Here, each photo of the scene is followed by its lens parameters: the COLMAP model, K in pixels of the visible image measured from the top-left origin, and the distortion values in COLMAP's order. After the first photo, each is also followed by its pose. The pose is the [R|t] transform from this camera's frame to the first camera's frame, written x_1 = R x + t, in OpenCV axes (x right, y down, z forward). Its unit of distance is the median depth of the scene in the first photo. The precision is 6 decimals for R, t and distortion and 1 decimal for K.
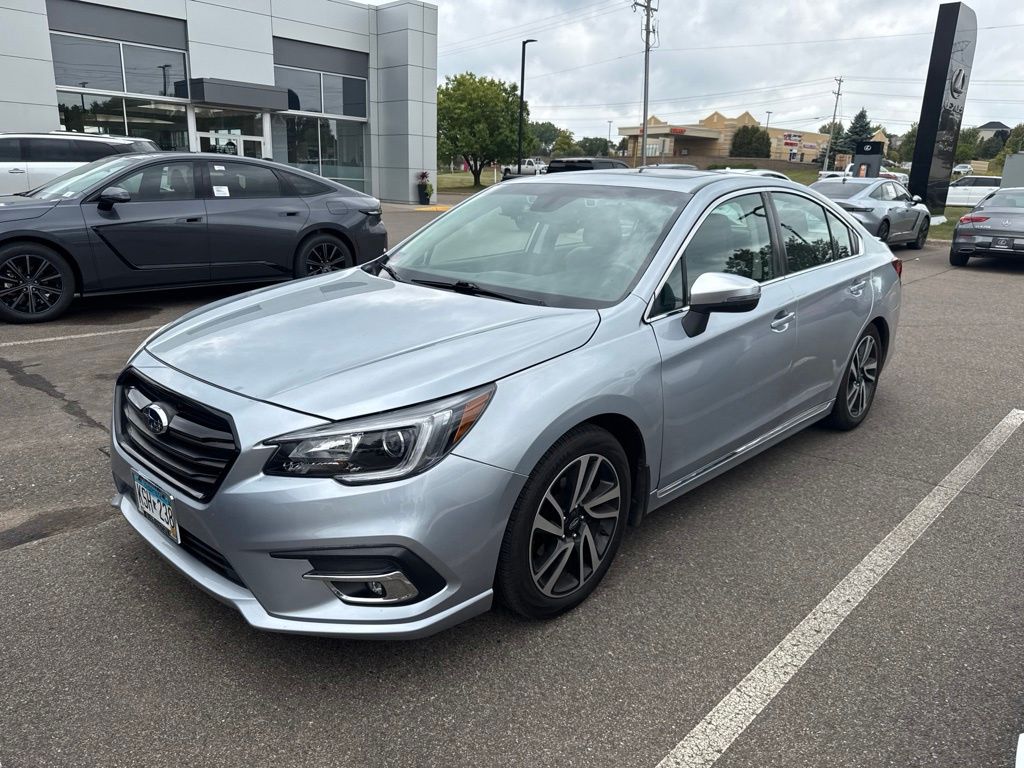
lens RADIAL K [[719.3, 0, 514.9], [0, 719.3, 387.8], [0, 0, 1]] dist [0.029264, -0.040423]
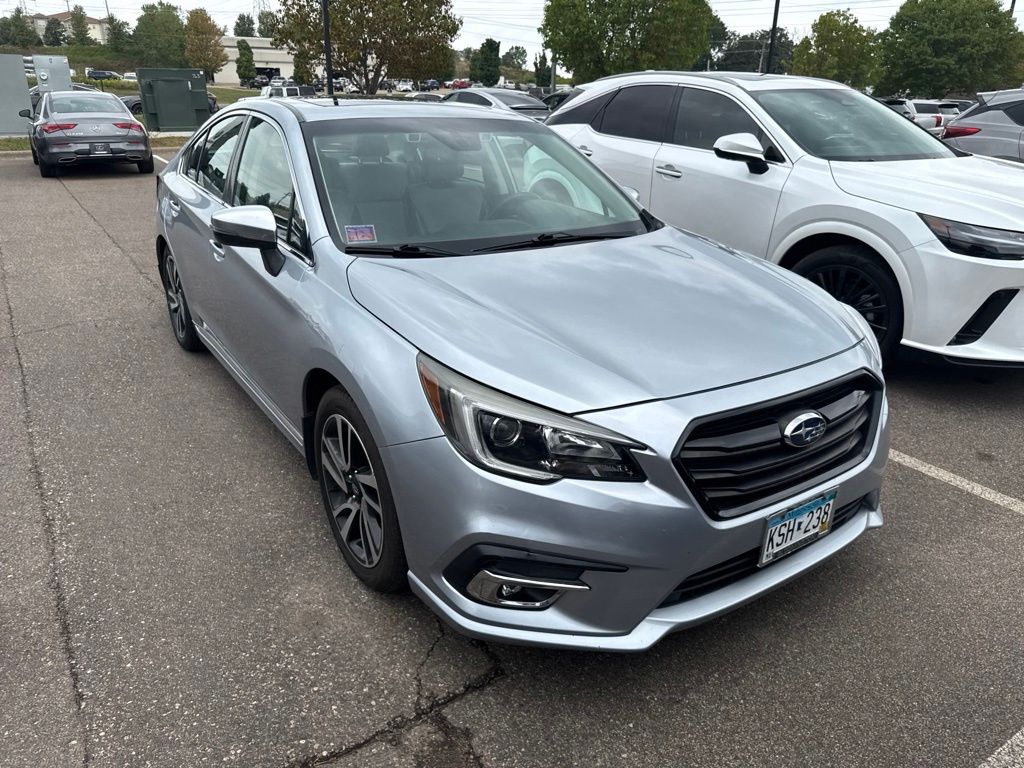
lens RADIAL K [[731.6, 0, 523.6], [0, 731.6, 373.6], [0, 0, 1]] dist [0.001740, -0.009827]
pose [[0.223471, -0.364089, 0.904157, -0.808978], [0.263348, 0.915671, 0.303636, -0.224724], [-0.938461, 0.170254, 0.300507, 0.629898]]
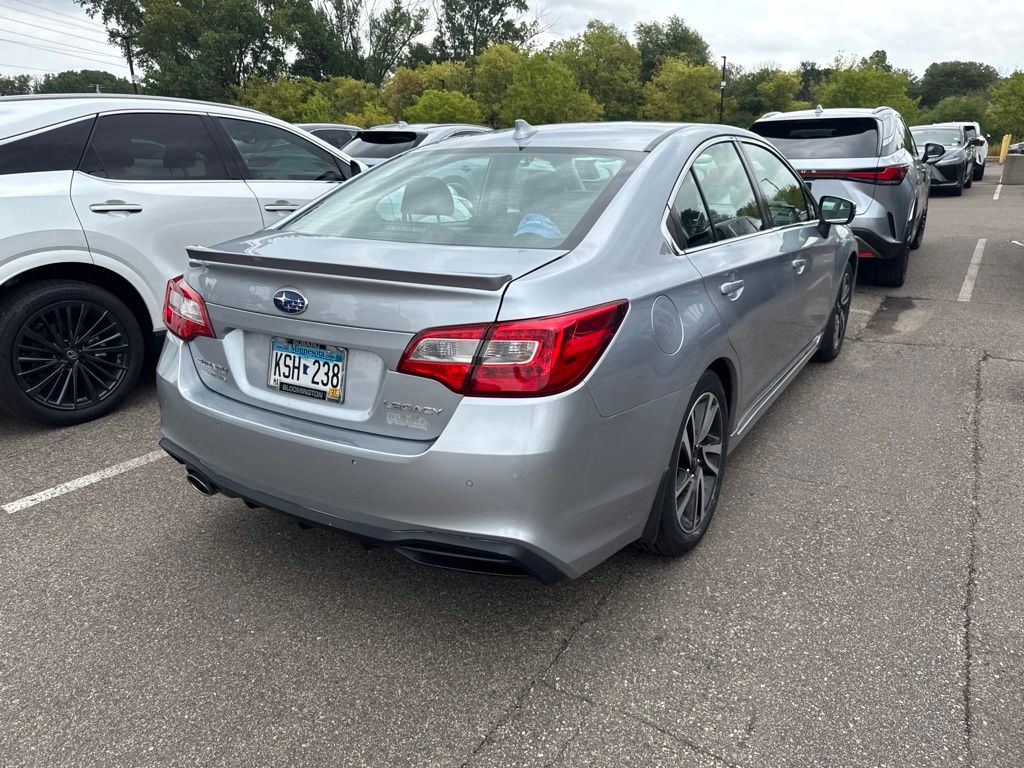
lens RADIAL K [[723.6, 0, 515.2], [0, 723.6, 384.5], [0, 0, 1]] dist [0.014421, -0.019839]
pose [[-0.981895, 0.047292, -0.183429, 0.523086], [-0.064744, 0.826234, 0.559595, -0.565122], [0.178019, 0.561339, -0.808213, 2.008498]]
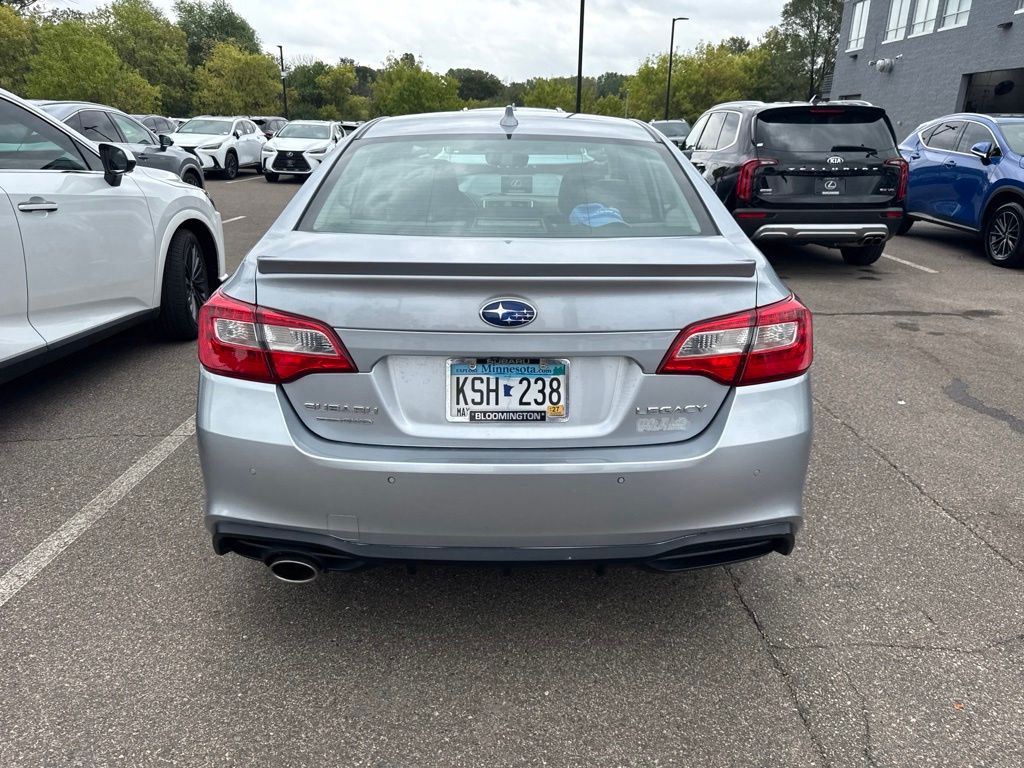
lens RADIAL K [[727.3, 0, 518.8], [0, 727.3, 373.3], [0, 0, 1]] dist [0.017450, -0.016685]
pose [[-0.720593, 0.178553, -0.669973, 0.905281], [-0.227442, 0.851935, 0.471674, -0.487384], [0.654993, 0.492266, -0.573288, 1.789549]]
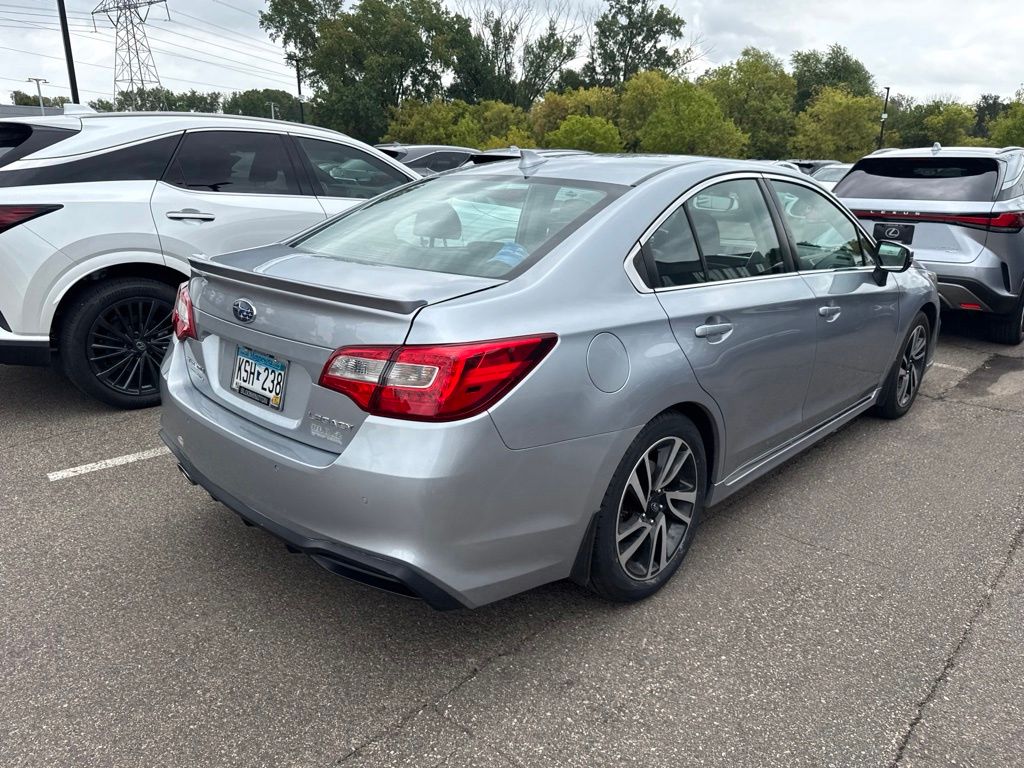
lens RADIAL K [[723.7, 0, 510.1], [0, 723.7, 394.4], [0, 0, 1]] dist [0.004137, -0.008016]
pose [[-0.998806, -0.048011, -0.009045, 0.373171], [-0.044962, 0.830882, 0.554629, -0.577261], [-0.019113, 0.554373, -0.832049, 2.019648]]
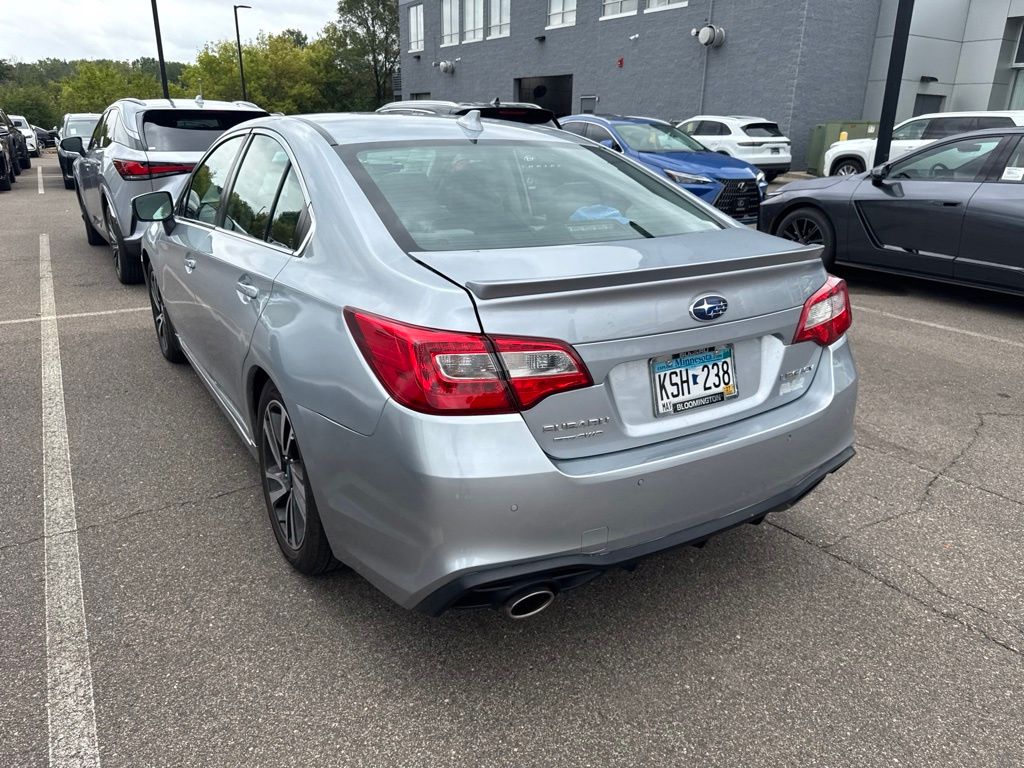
lens RADIAL K [[723.6, 0, 515.2], [0, 723.6, 384.5], [0, 0, 1]] dist [0.014421, -0.019839]
pose [[-0.249179, 0.282577, -0.926316, 1.114436], [-0.296519, 0.888289, 0.350740, -0.387750], [0.921947, 0.362067, -0.137553, 1.458298]]
